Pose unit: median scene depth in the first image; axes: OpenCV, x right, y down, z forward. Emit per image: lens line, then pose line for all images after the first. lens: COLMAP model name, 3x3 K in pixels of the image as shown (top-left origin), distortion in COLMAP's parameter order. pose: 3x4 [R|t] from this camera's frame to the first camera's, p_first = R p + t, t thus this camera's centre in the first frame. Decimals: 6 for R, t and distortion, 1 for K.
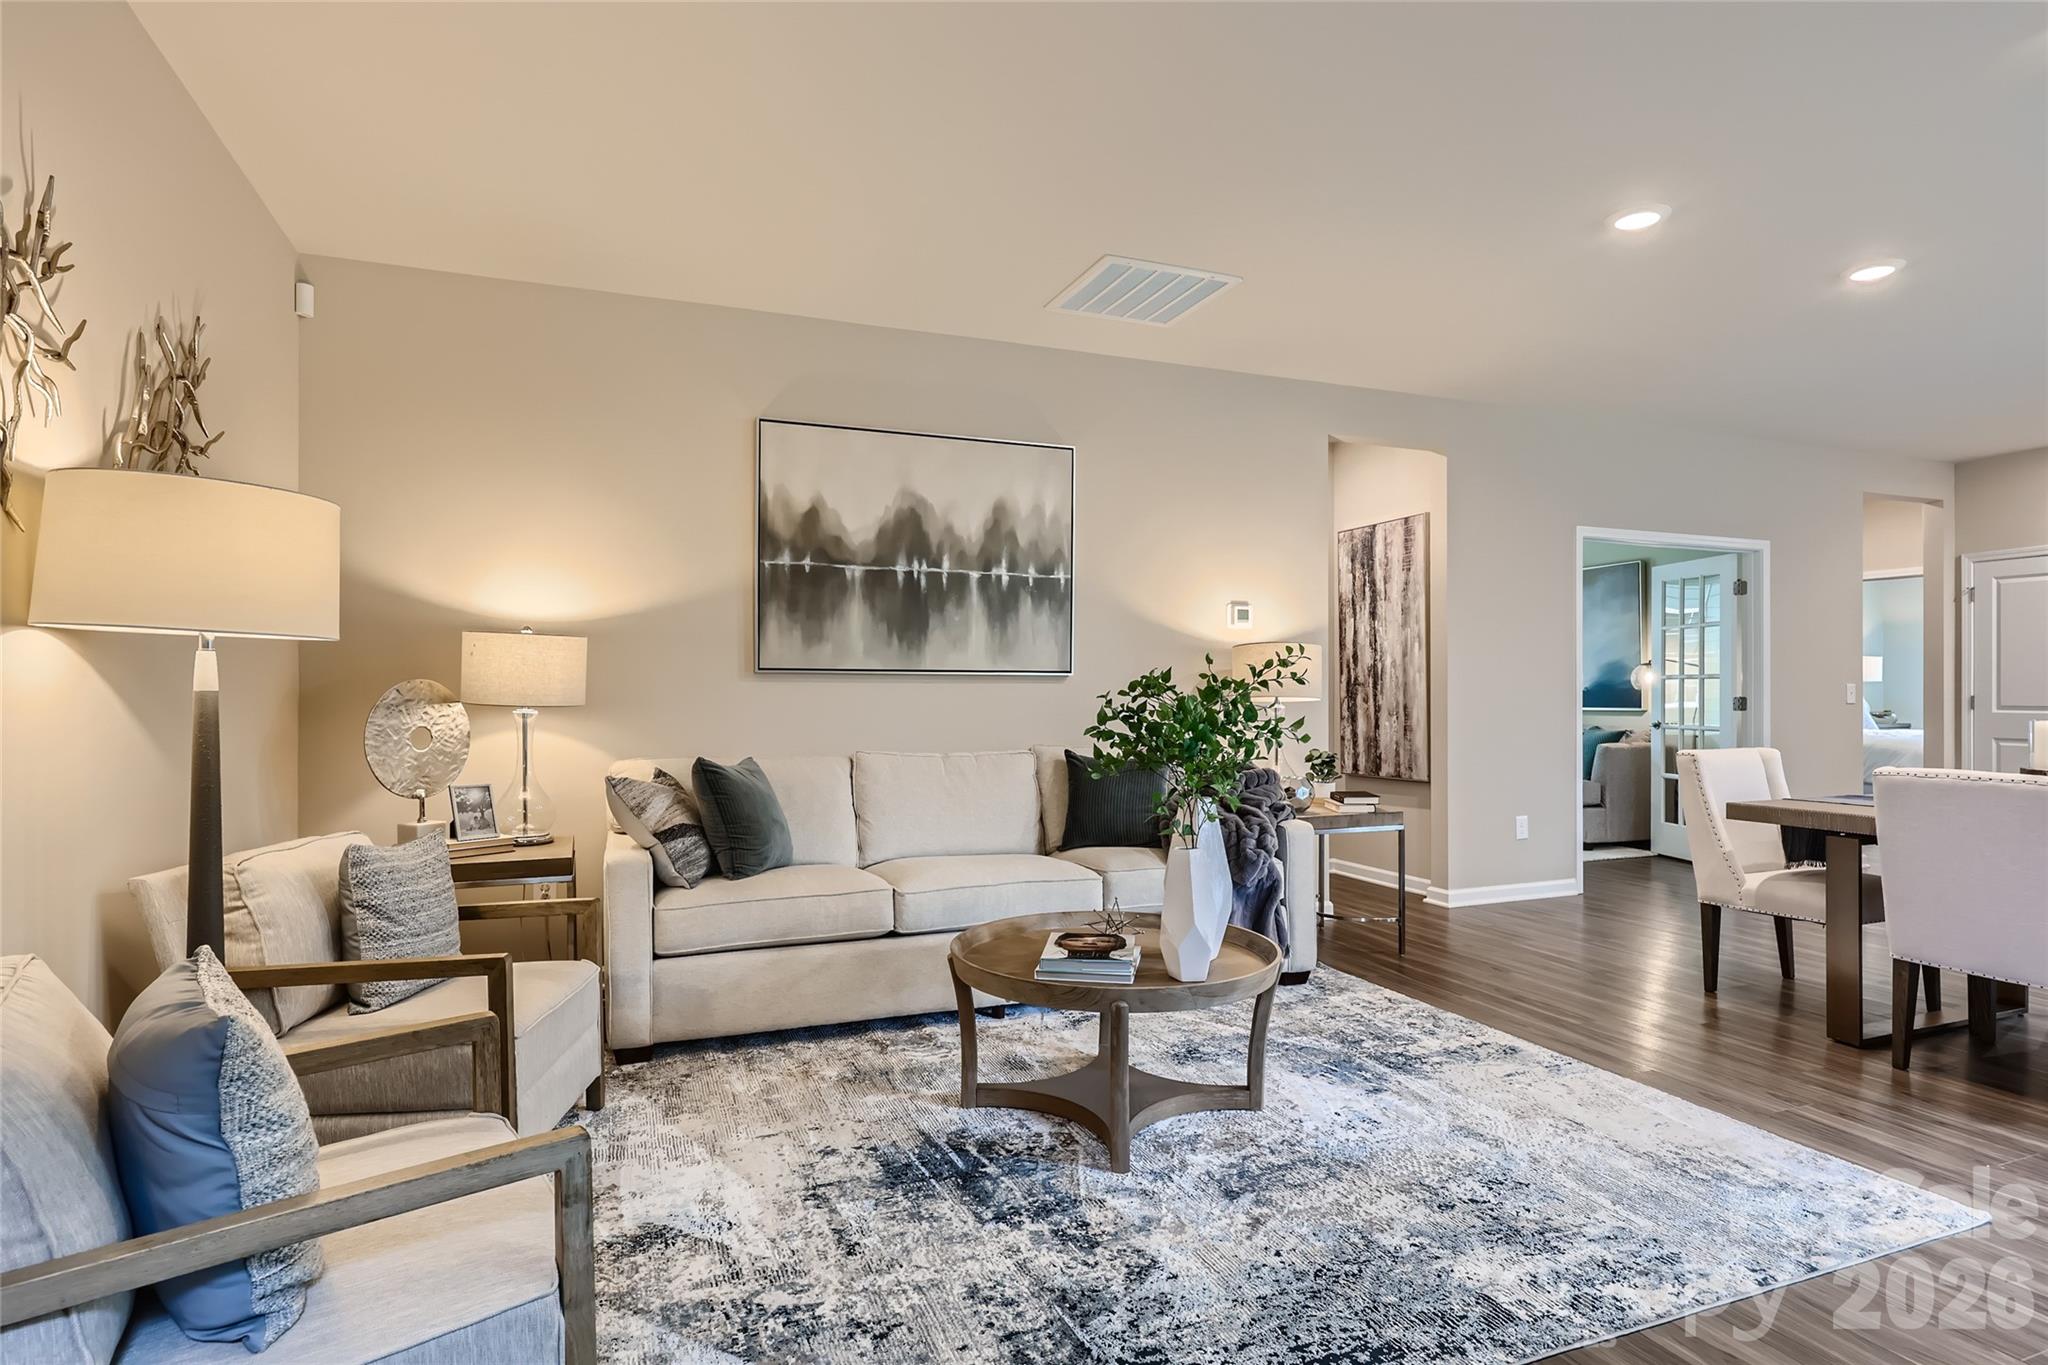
lens RADIAL K [[1076.2, 0, 1031.7], [0, 1076.2, 689.2], [0, 0, 1]] dist [0.002489, 0.001458]
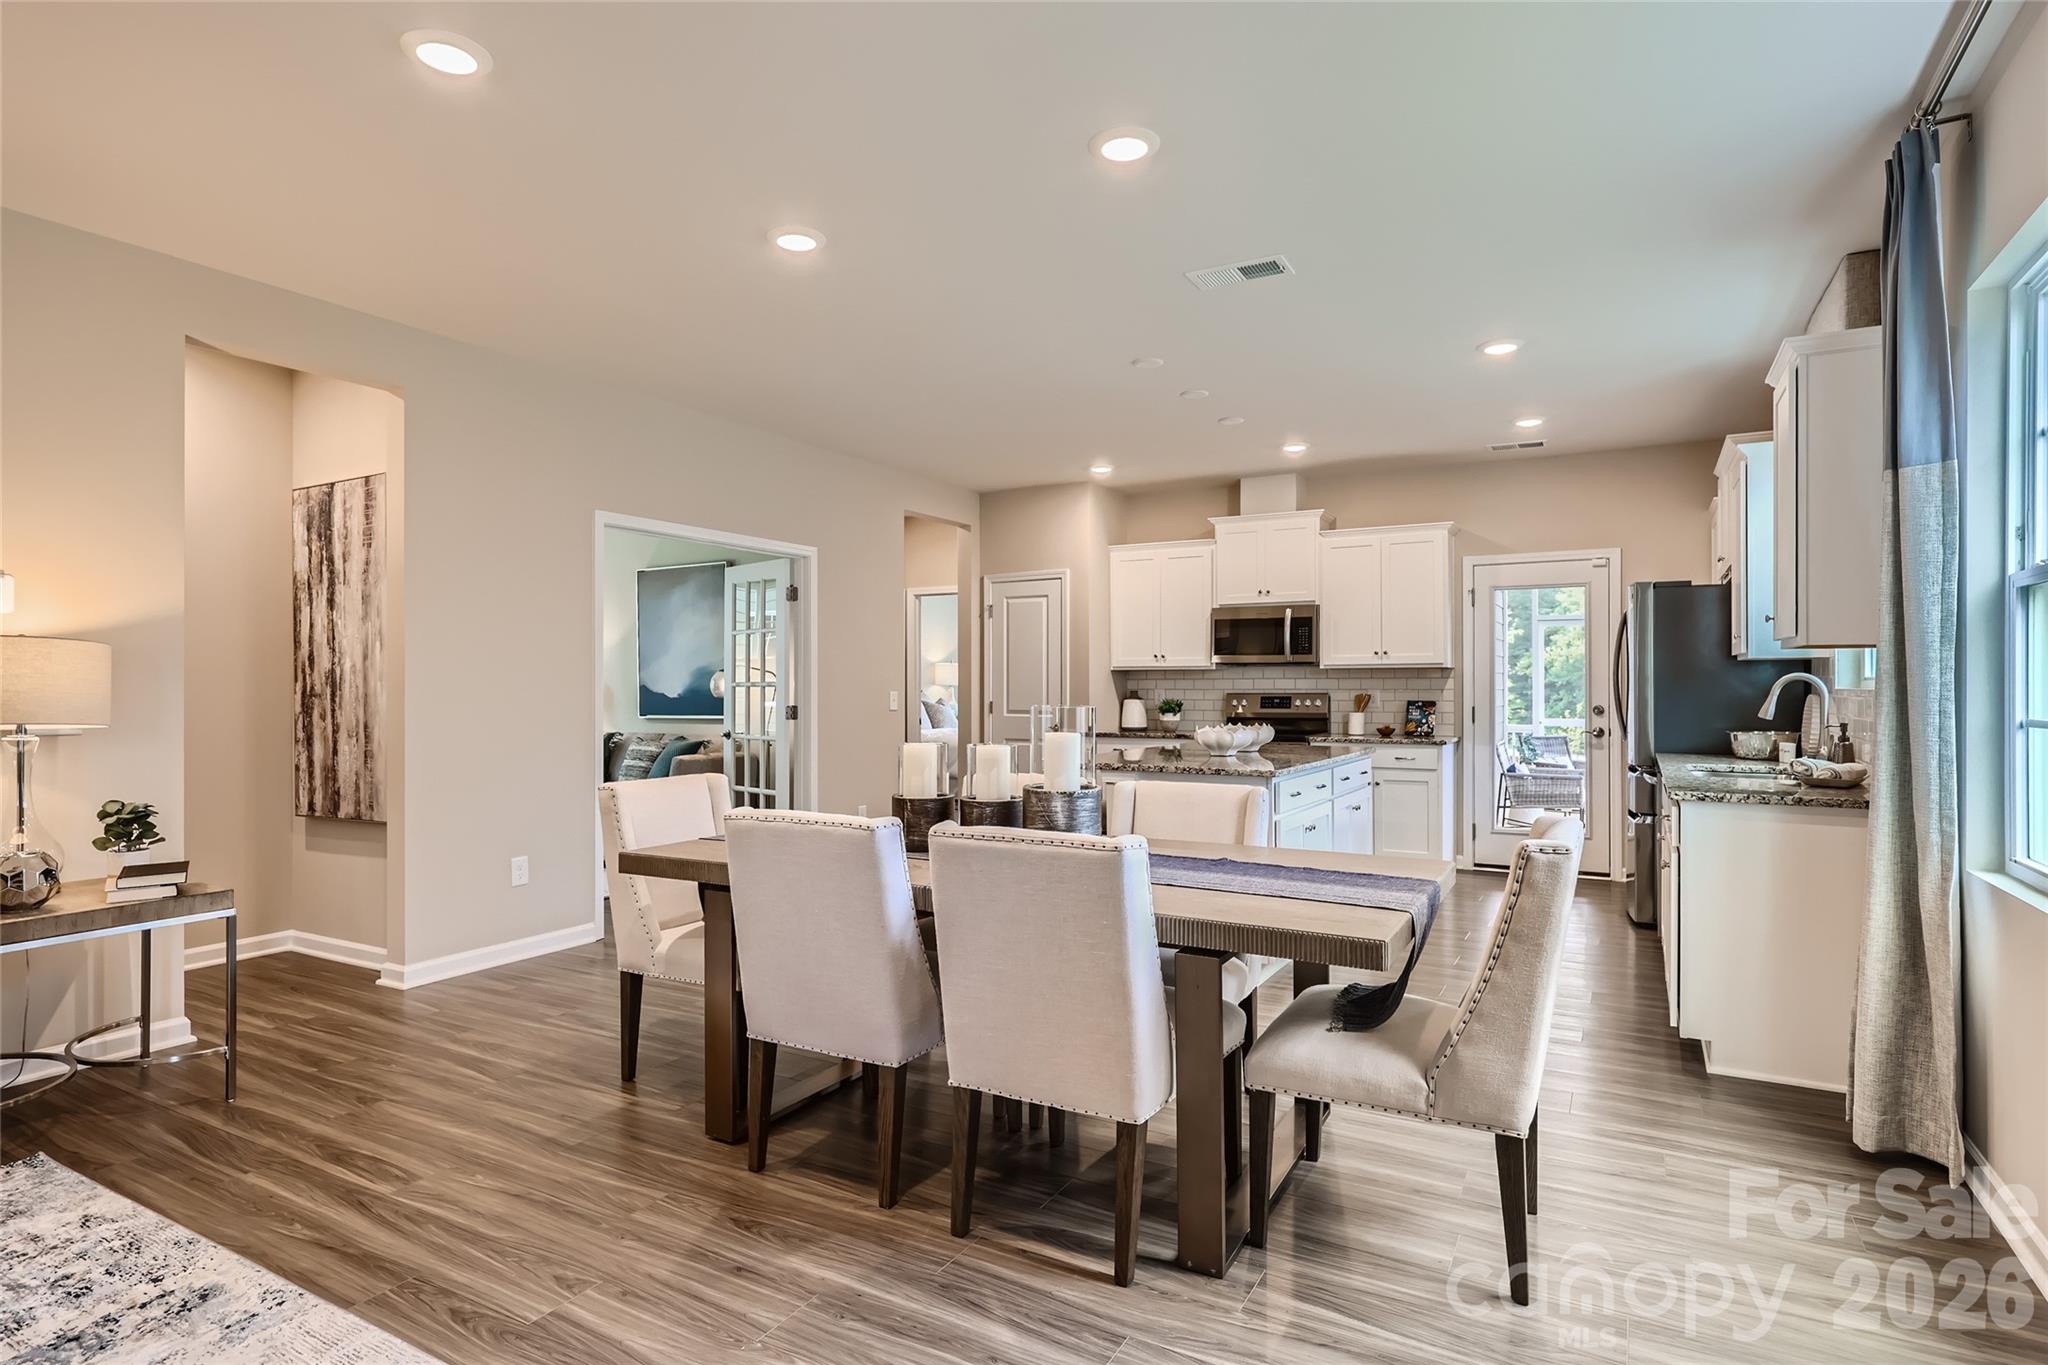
lens RADIAL K [[1076.2, 0, 1019.0], [0, 1076.2, 685.1], [0, 0, 1]] dist [0.002489, 0.001458]
pose [[0.785672, 0.000248, 0.618643, 0.305285], [0.001431, 0.999997, -0.002218, -0.012648], [-0.618642, 0.002628, 0.785669, 0.152263]]
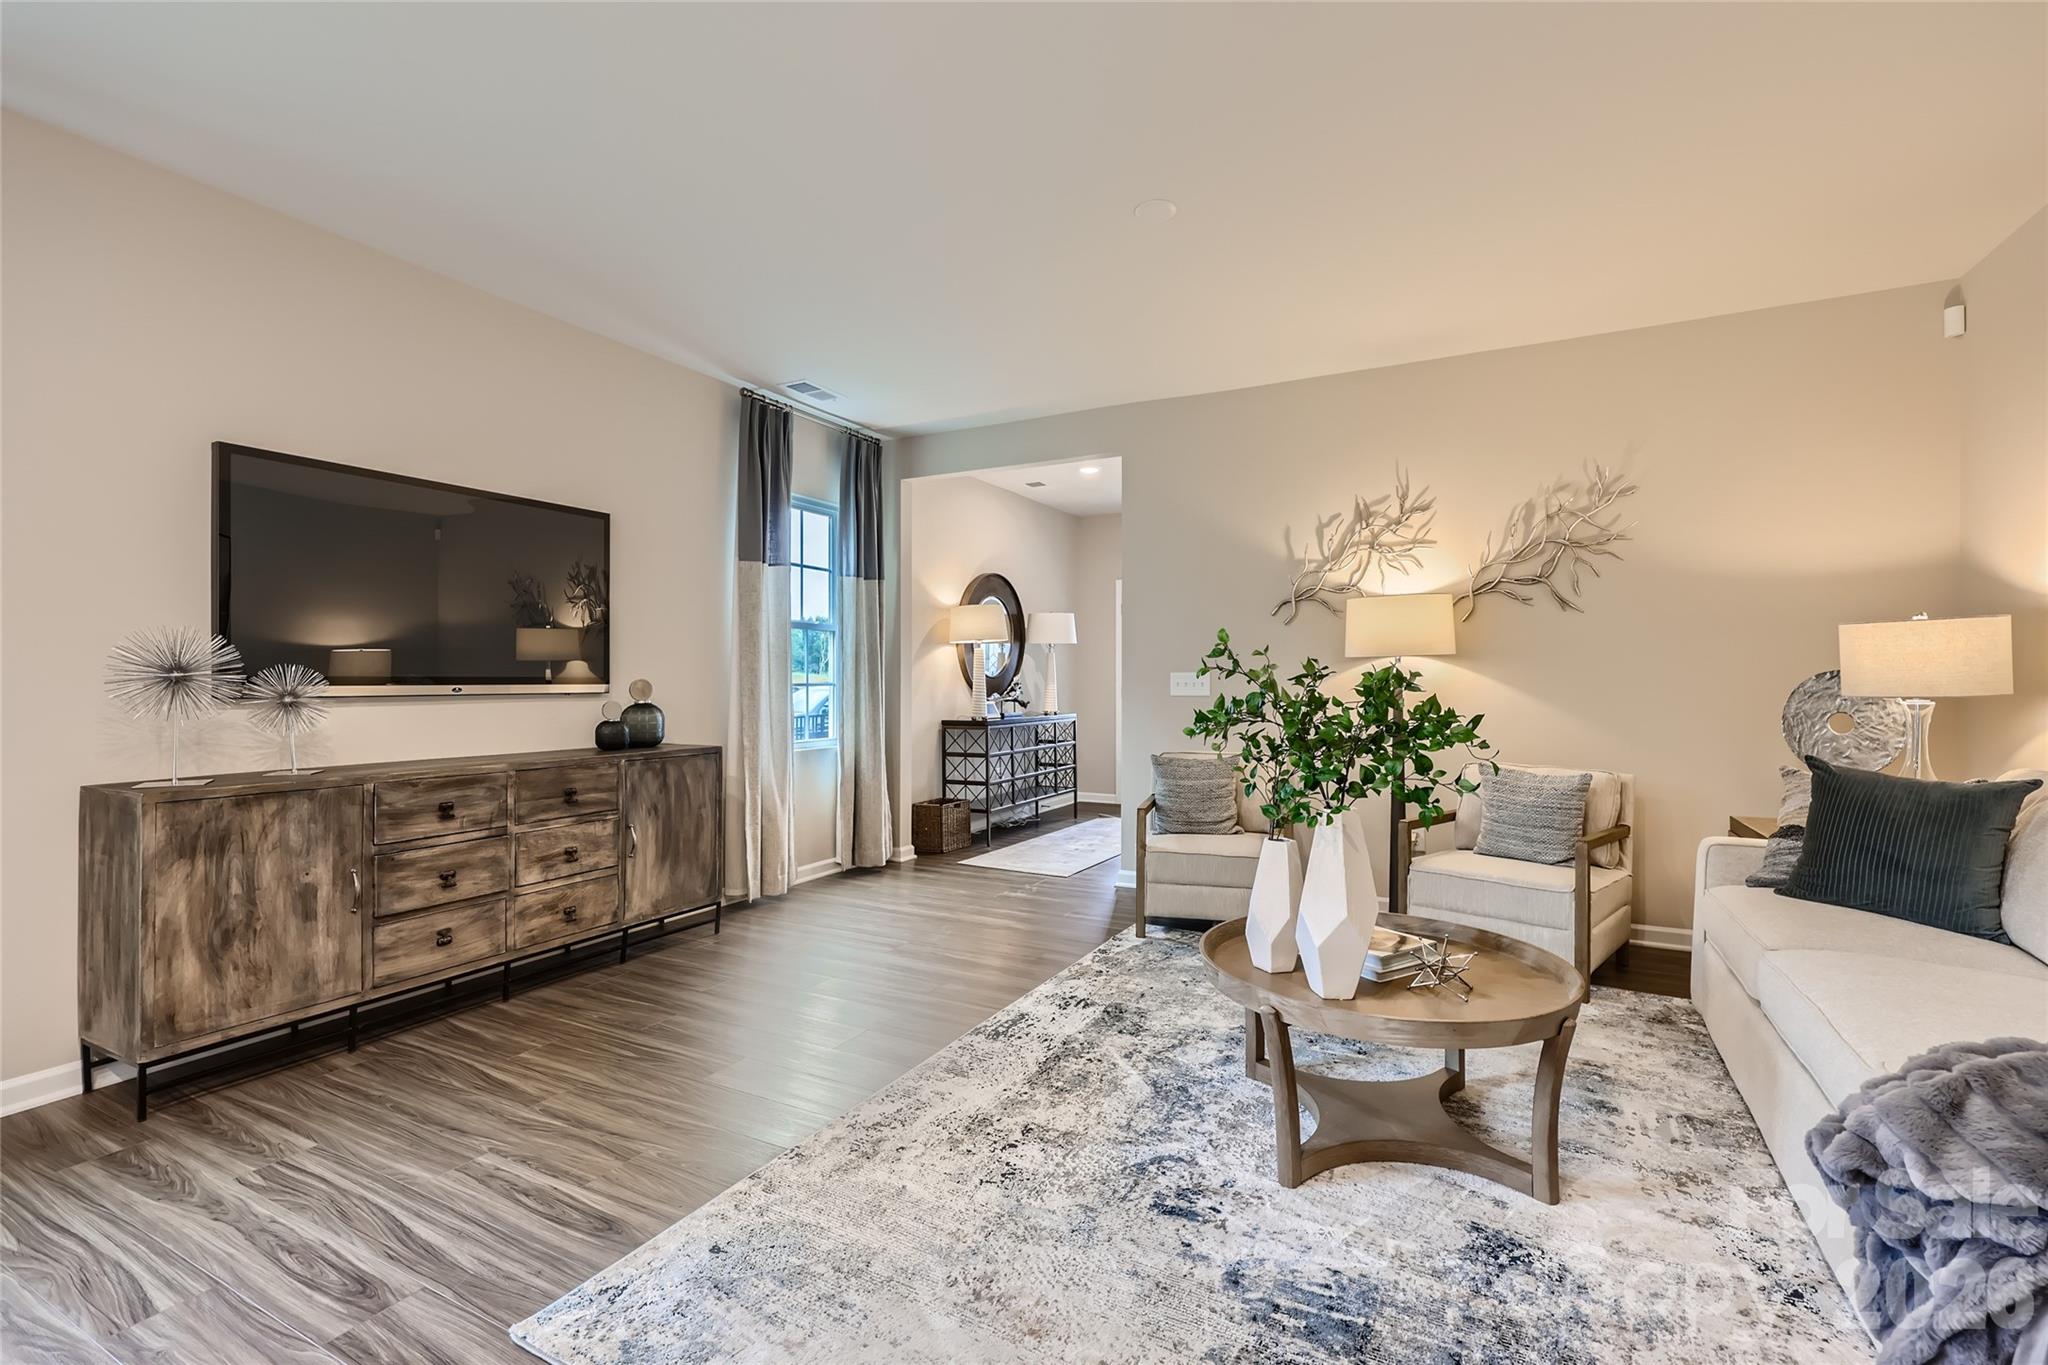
lens RADIAL K [[904.6, 0, 1026.6], [0, 904.6, 676.1], [0, 0, 1]] dist [-0.001583, -0.000080]
pose [[-0.762636, 0.000211, -0.646828, 0.499205], [0.001249, 0.999999, -0.001146, -0.002158], [0.646827, -0.001682, -0.762635, 0.858563]]
